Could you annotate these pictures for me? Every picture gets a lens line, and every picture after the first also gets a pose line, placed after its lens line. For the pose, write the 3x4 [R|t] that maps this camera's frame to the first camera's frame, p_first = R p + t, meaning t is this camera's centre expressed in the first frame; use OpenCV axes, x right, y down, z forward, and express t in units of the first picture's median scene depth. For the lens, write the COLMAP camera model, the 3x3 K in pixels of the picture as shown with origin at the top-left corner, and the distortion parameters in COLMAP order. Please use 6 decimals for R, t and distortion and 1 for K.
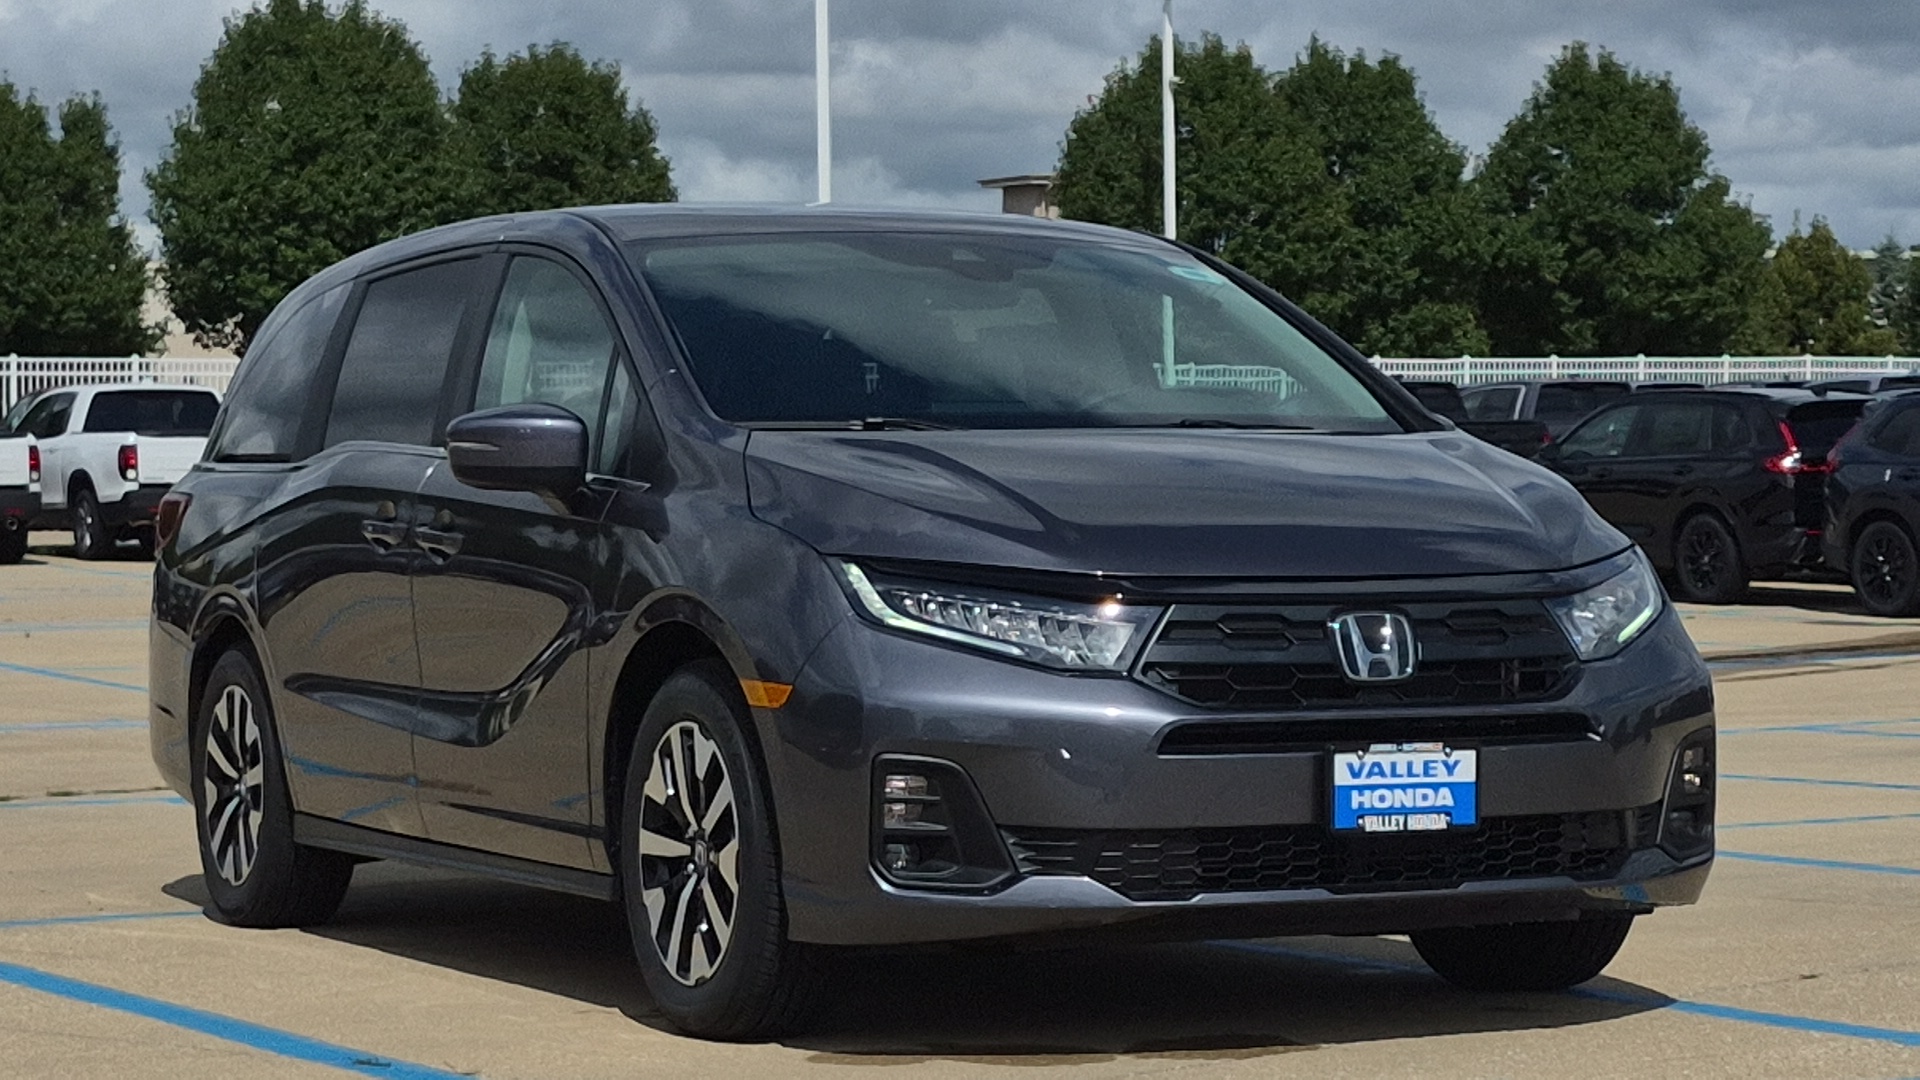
lens RADIAL K [[4453.5, 0, 974.5], [0, 4453.5, 537.2], [0, 0, 1]] dist [0.017472, 0.000000]
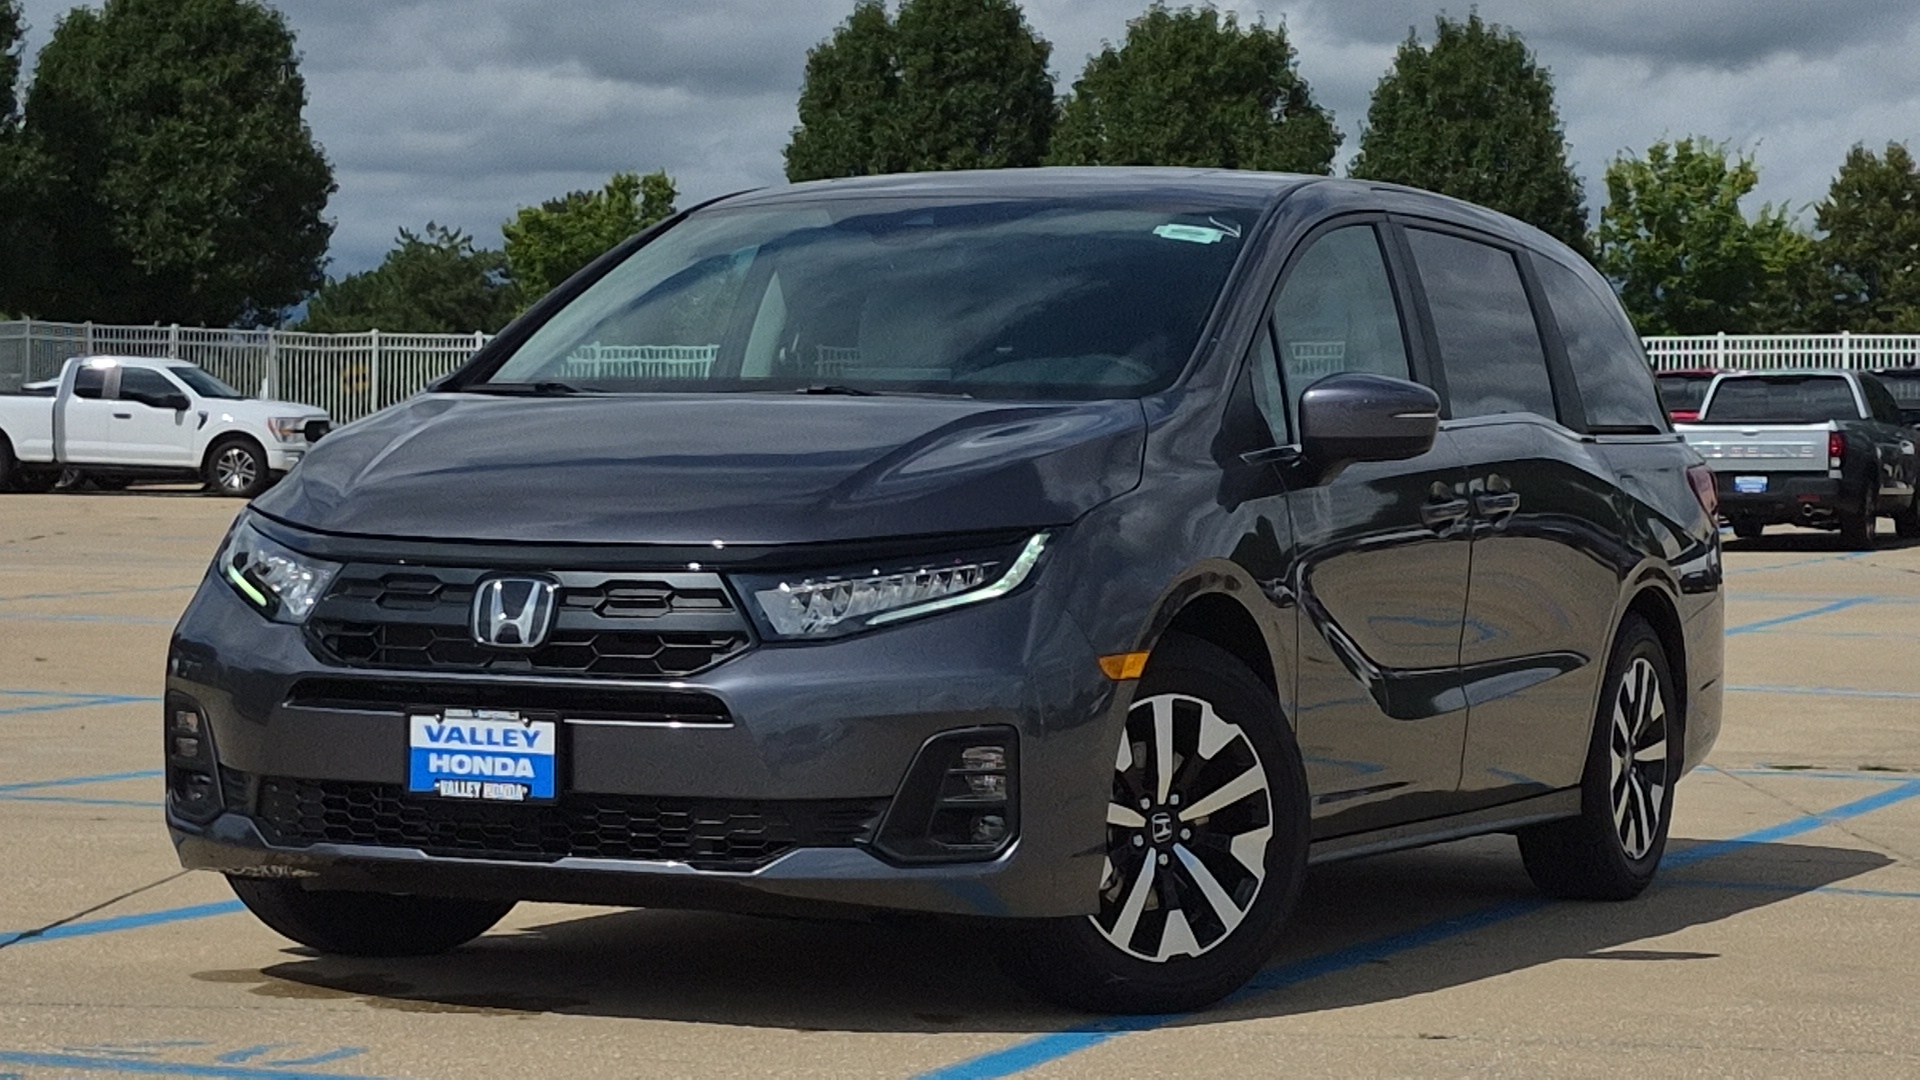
lens RADIAL K [[4453.5, 0, 968.6], [0, 4453.5, 529.1], [0, 0, 1]] dist [0.017472, 0.000000]
pose [[0.655421, 0.027793, -0.754752, 0.882751], [-0.025702, 0.999565, 0.014489, -0.010706], [0.754826, 0.009902, 0.655850, 0.417540]]
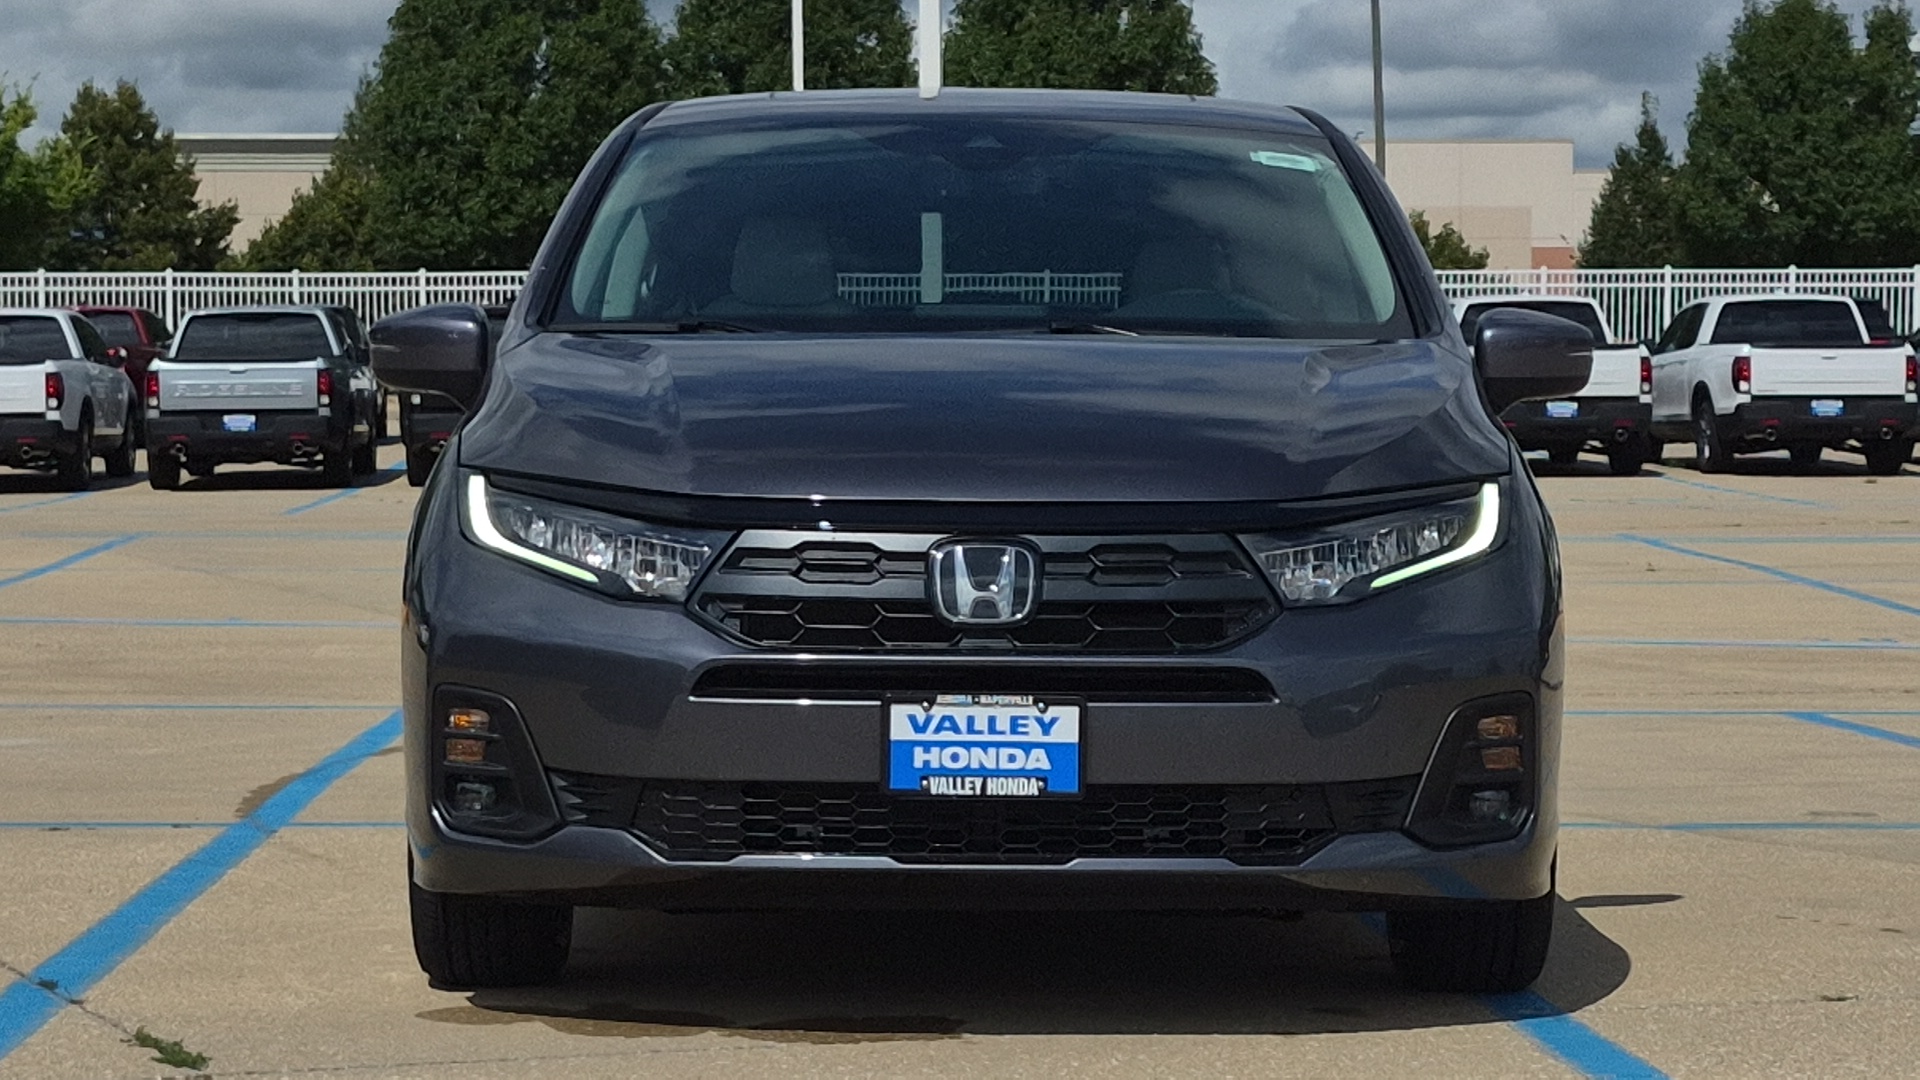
lens RADIAL K [[4453.5, 0, 949.0], [0, 4453.5, 538.3], [0, 0, 1]] dist [0.017472, 0.000000]
pose [[0.896714, 0.021577, -0.442085, 0.456994], [-0.012858, 0.999659, 0.022710, -0.003690], [0.442424, -0.014680, 0.896686, 0.213241]]
